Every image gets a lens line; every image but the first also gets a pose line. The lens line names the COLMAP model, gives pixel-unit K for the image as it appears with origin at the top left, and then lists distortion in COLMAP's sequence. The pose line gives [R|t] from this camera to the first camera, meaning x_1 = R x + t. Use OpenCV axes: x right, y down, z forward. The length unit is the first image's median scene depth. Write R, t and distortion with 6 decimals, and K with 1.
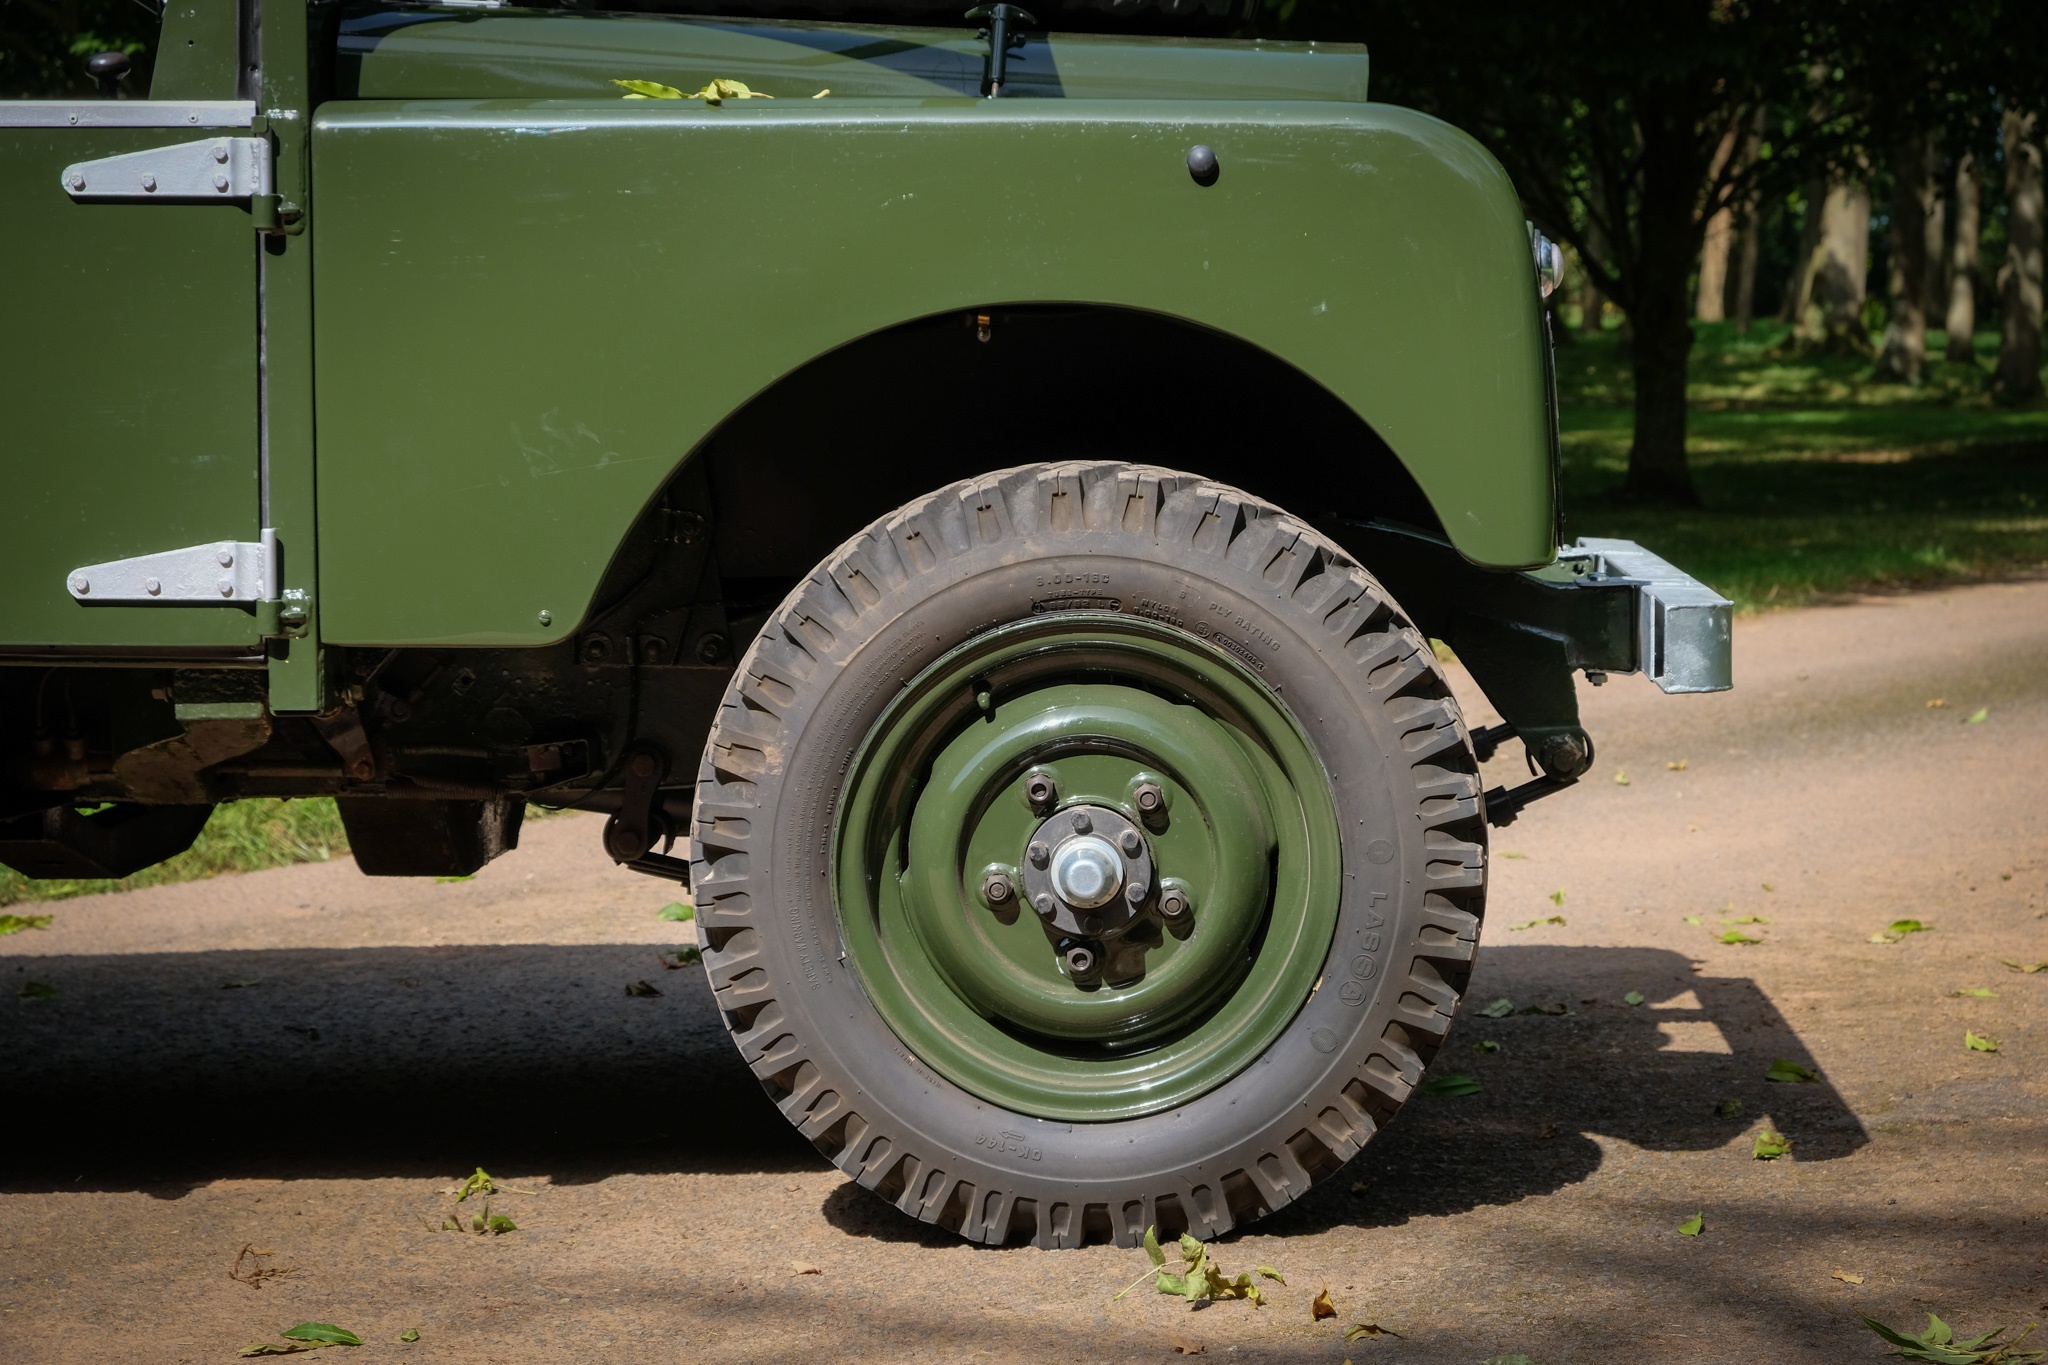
lens RADIAL K [[4609.3, 0, 1024.0], [0, 4609.3, 682.5], [0, 0, 1]] dist [-0.011547, 0.116787]
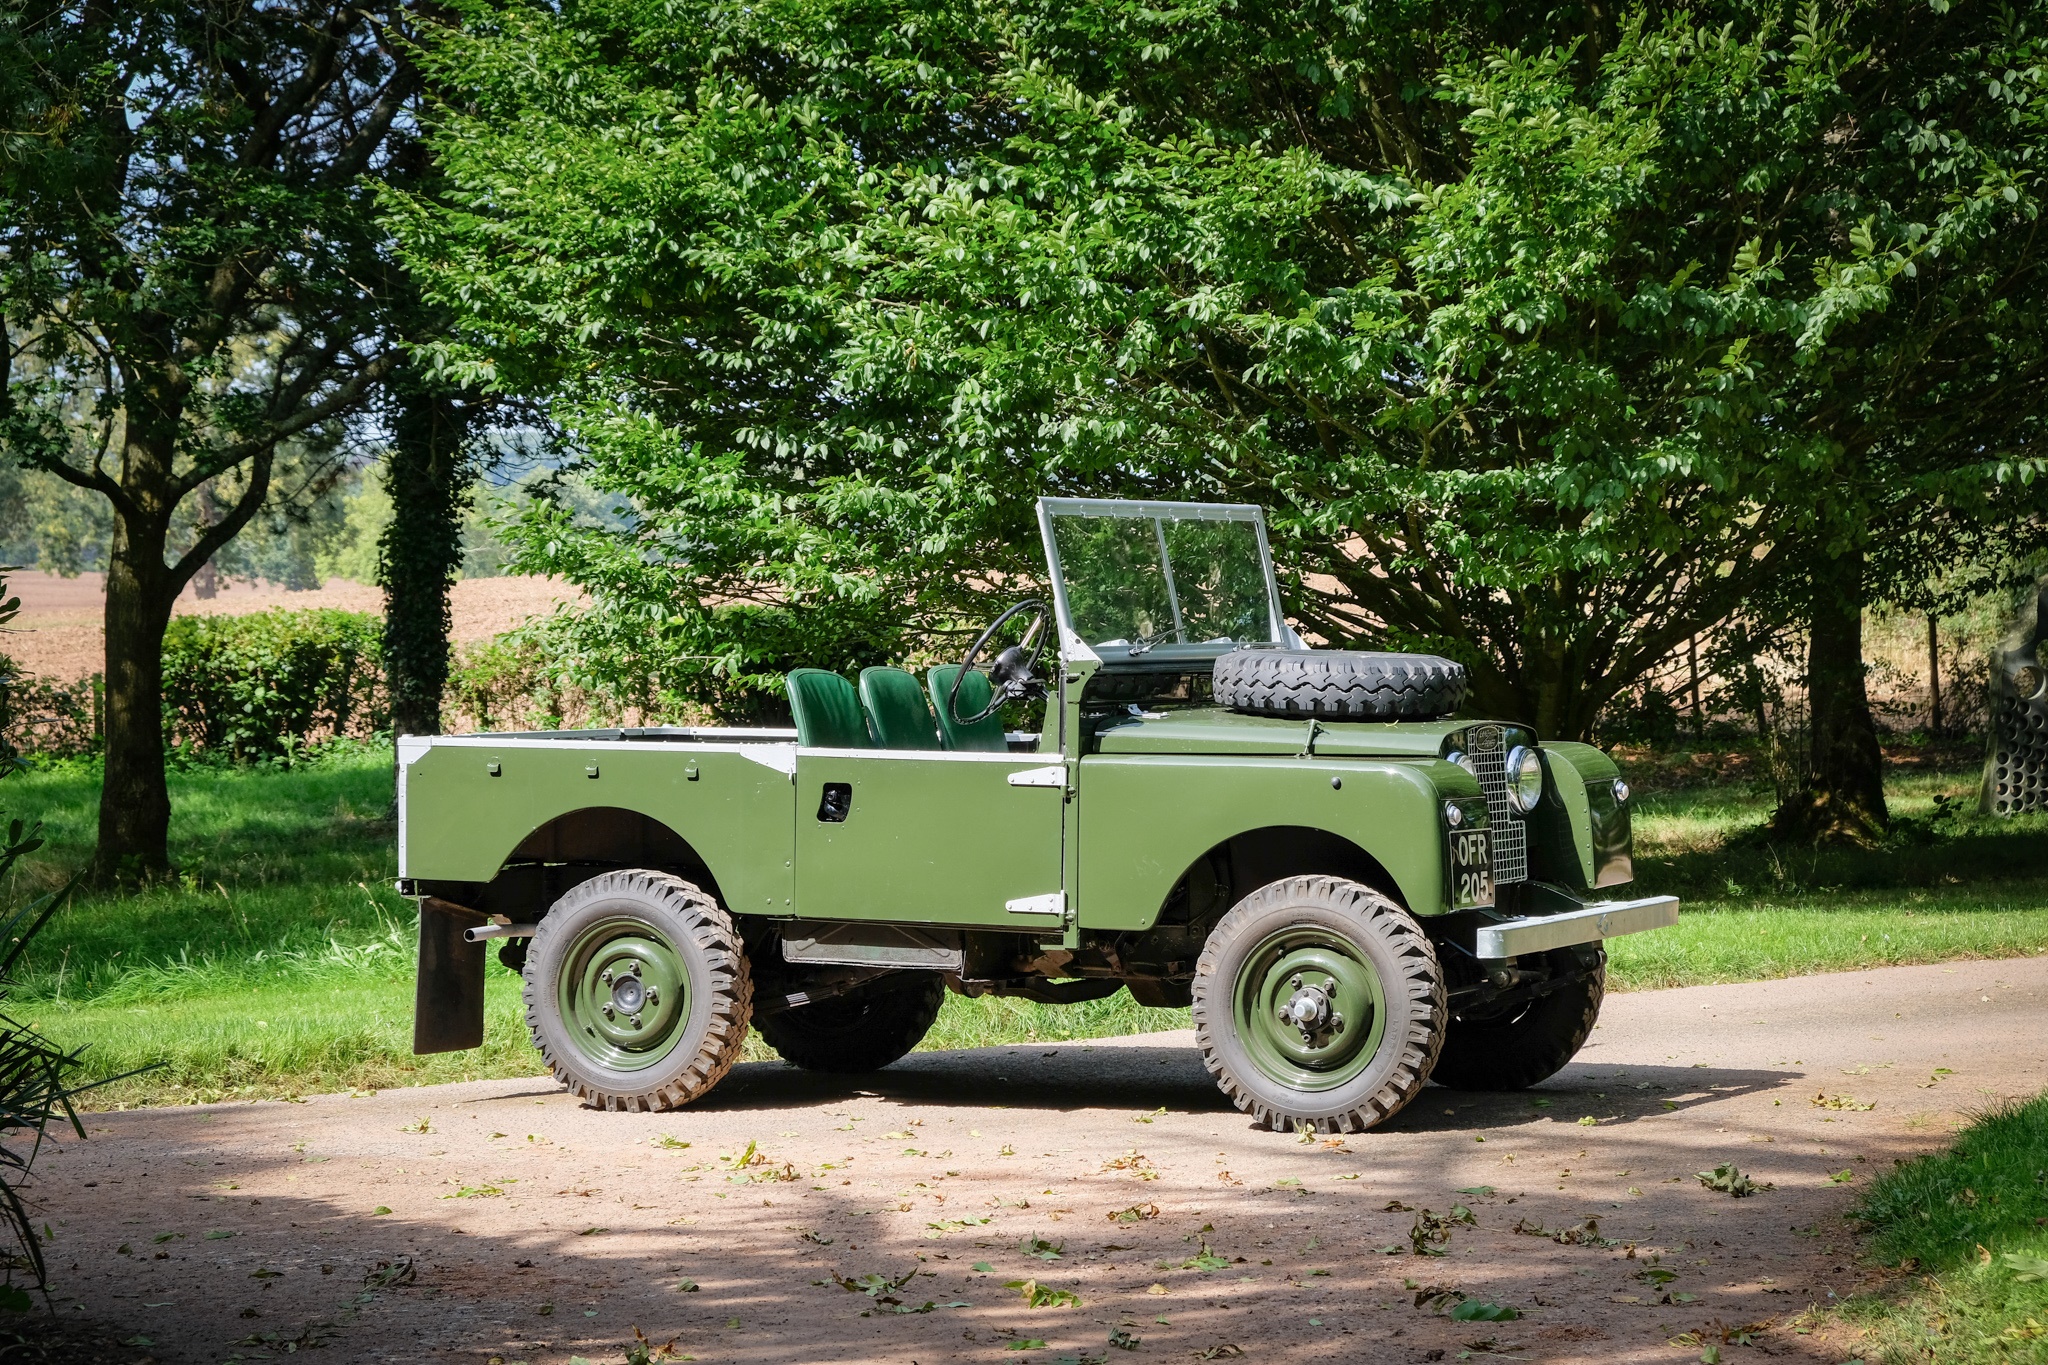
lens RADIAL K [[4517.7, 0, 1024.0], [0, 4517.7, 682.5], [0, 0, 1]] dist [0.014185, 0.676334]
pose [[0.918437, 0.009835, -0.395444, 1.024561], [-0.028356, 0.998756, -0.041016, -0.047537], [0.394549, 0.048884, 0.917574, -1.839220]]
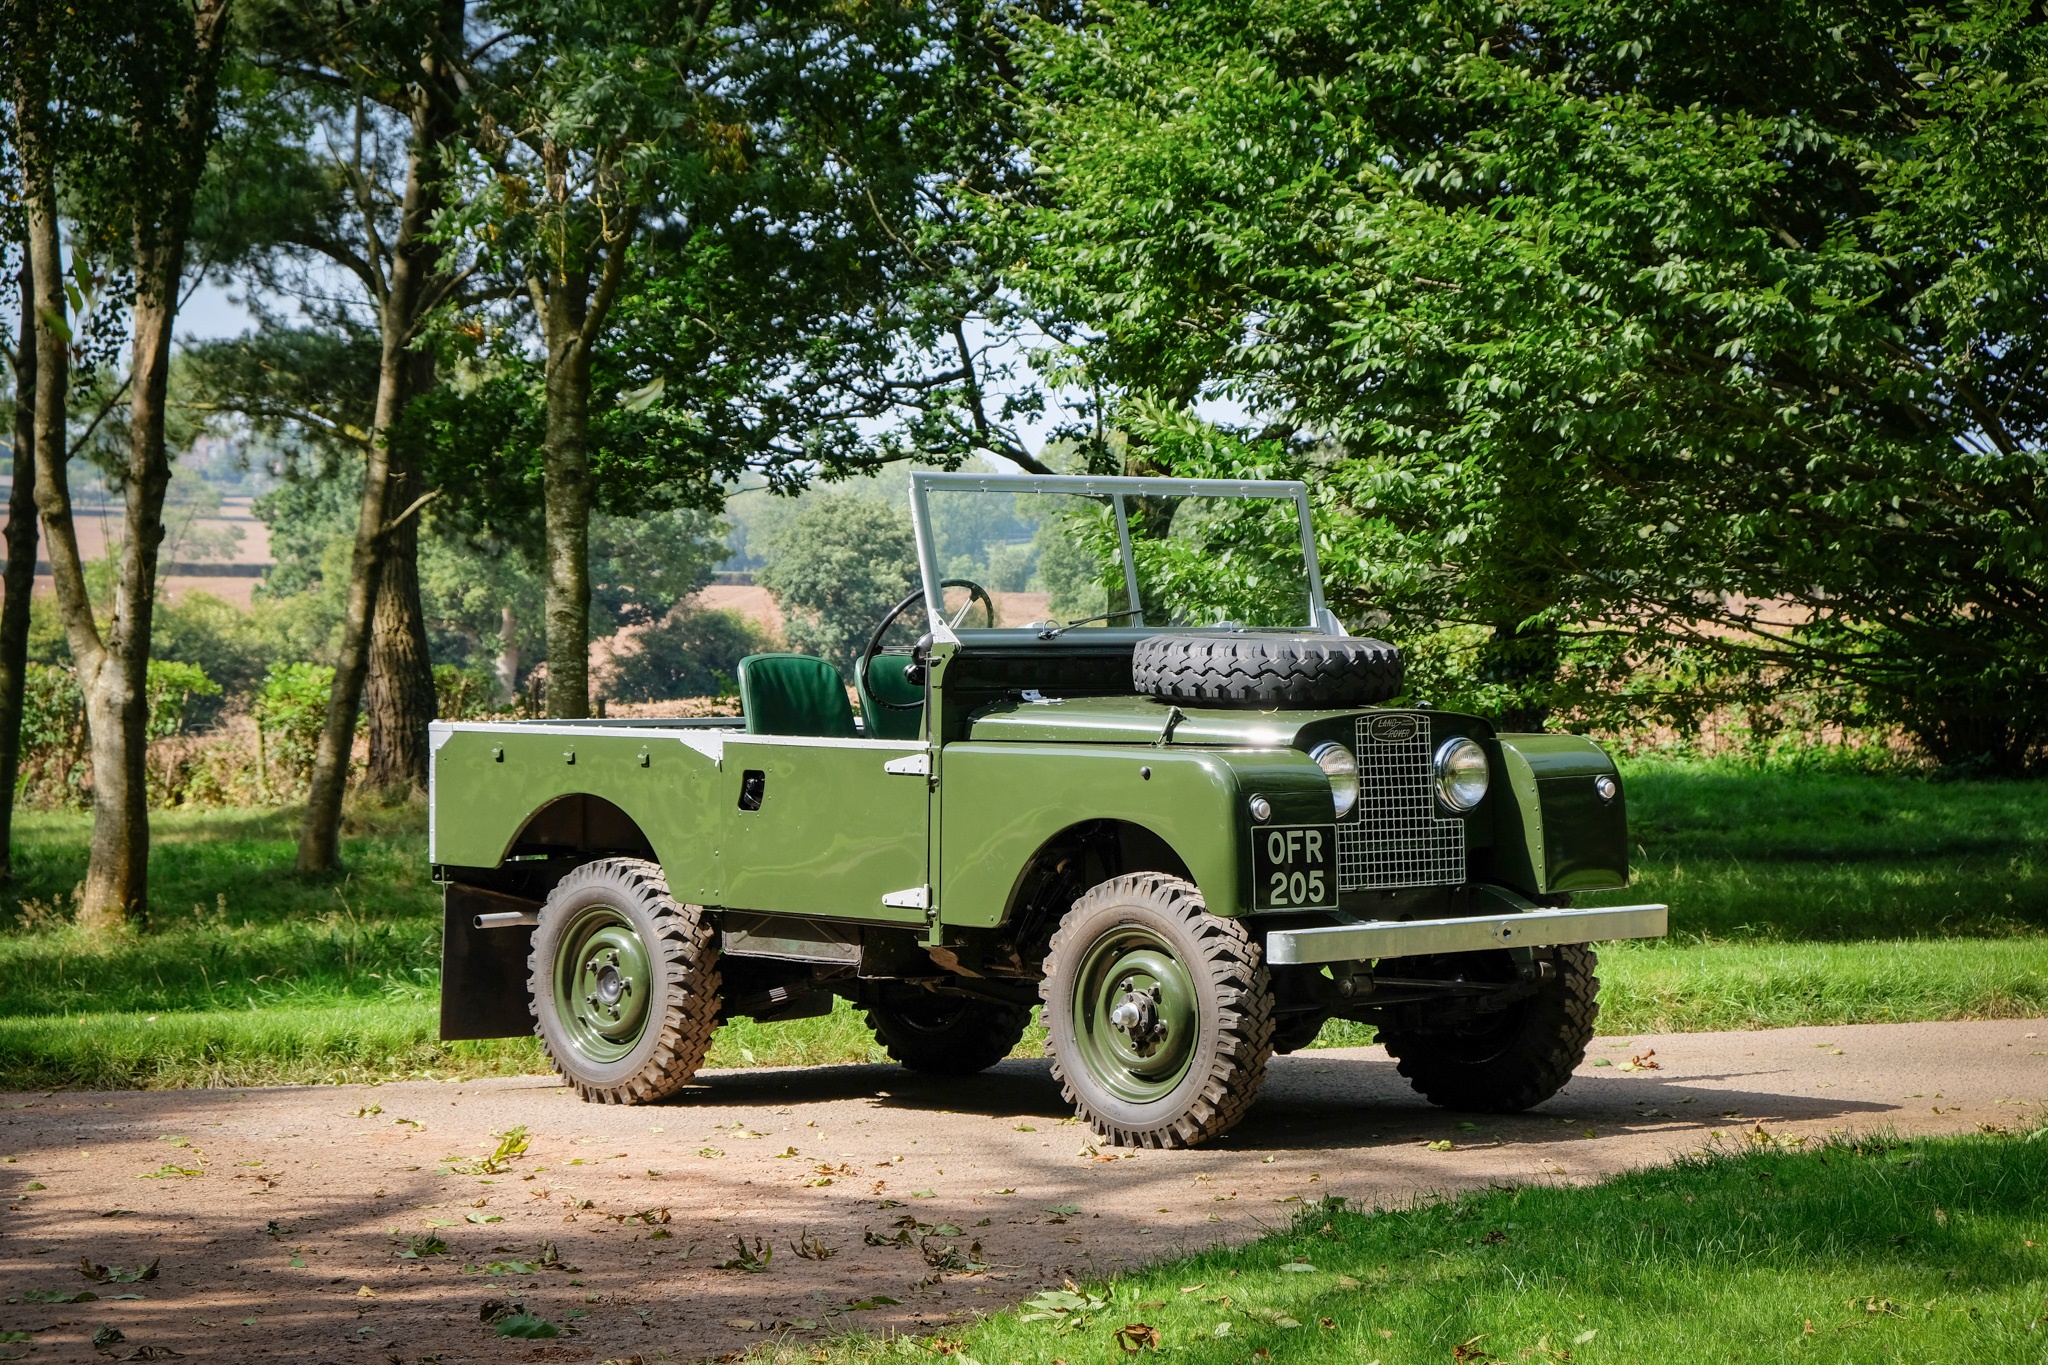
lens RADIAL K [[4609.3, 0, 1024.0], [0, 4609.3, 682.5], [0, 0, 1]] dist [-0.011547, 0.116787]
pose [[0.729852, 0.010789, -0.683520, 1.917437], [-0.045190, 0.998450, -0.032493, -0.069227], [0.682110, 0.054603, 0.729208, -1.146409]]
